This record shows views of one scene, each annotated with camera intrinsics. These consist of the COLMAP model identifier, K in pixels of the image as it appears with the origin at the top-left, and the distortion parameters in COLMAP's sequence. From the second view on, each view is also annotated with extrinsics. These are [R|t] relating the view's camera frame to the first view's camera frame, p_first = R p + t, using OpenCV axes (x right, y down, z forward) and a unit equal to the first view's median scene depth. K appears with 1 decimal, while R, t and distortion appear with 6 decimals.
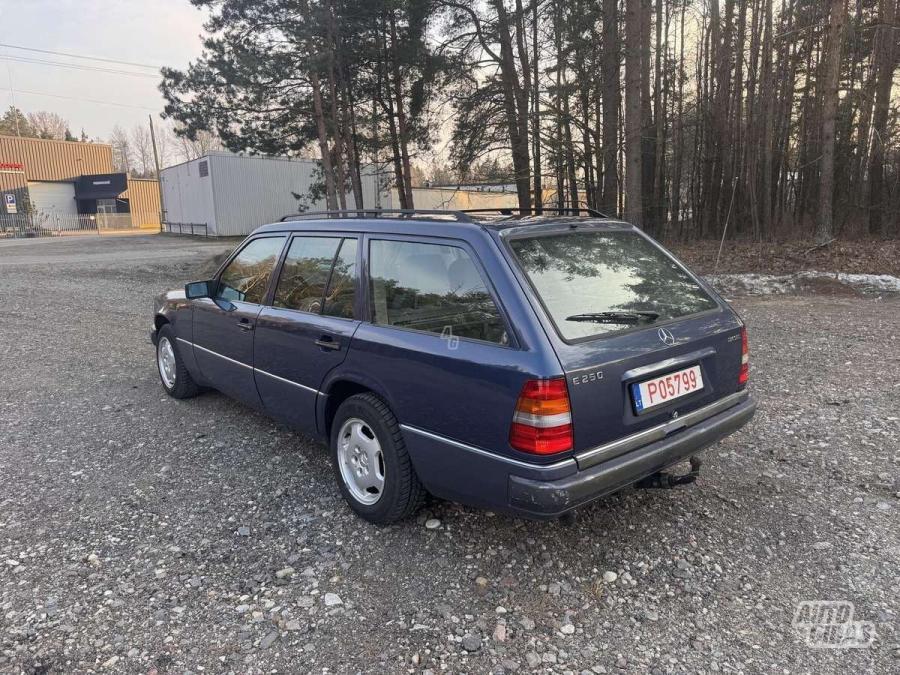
lens RADIAL K [[613.1, 0, 443.7], [0, 613.1, 334.8], [0, 0, 1]] dist [0.038492, -0.035783]
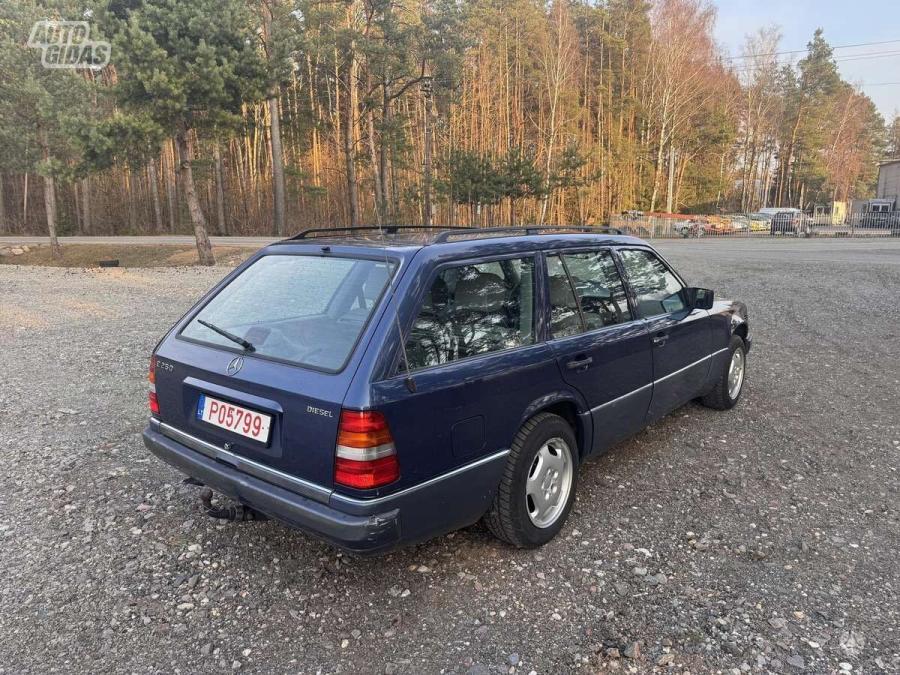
lens RADIAL K [[612.3, 0, 448.3], [0, 612.3, 340.4], [0, 0, 1]] dist [0.046460, -0.044873]
pose [[0.198151, 0.195073, -0.960564, 1.257166], [-0.183200, 0.970097, 0.159217, -0.232145], [0.962899, 0.144427, 0.227963, 1.030689]]
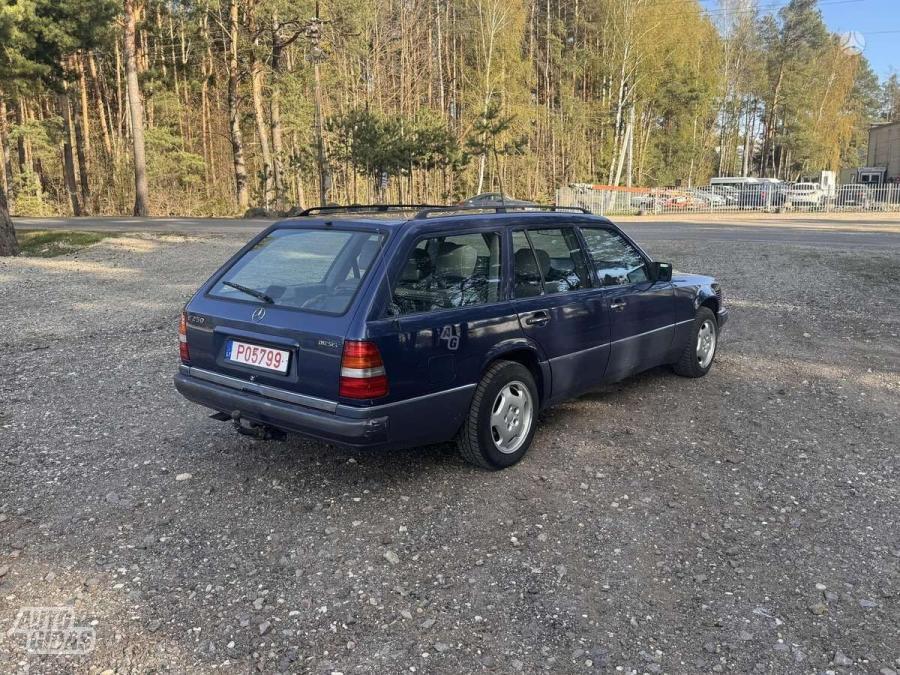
lens RADIAL K [[721.9, 0, 455.5], [0, 721.9, 347.5], [0, 0, 1]] dist [0.085610, -0.071547]
pose [[0.211857, 0.215647, -0.953212, 1.725069], [-0.183464, 0.966787, 0.177942, -0.246682], [0.959926, 0.137181, 0.244384, 0.970767]]
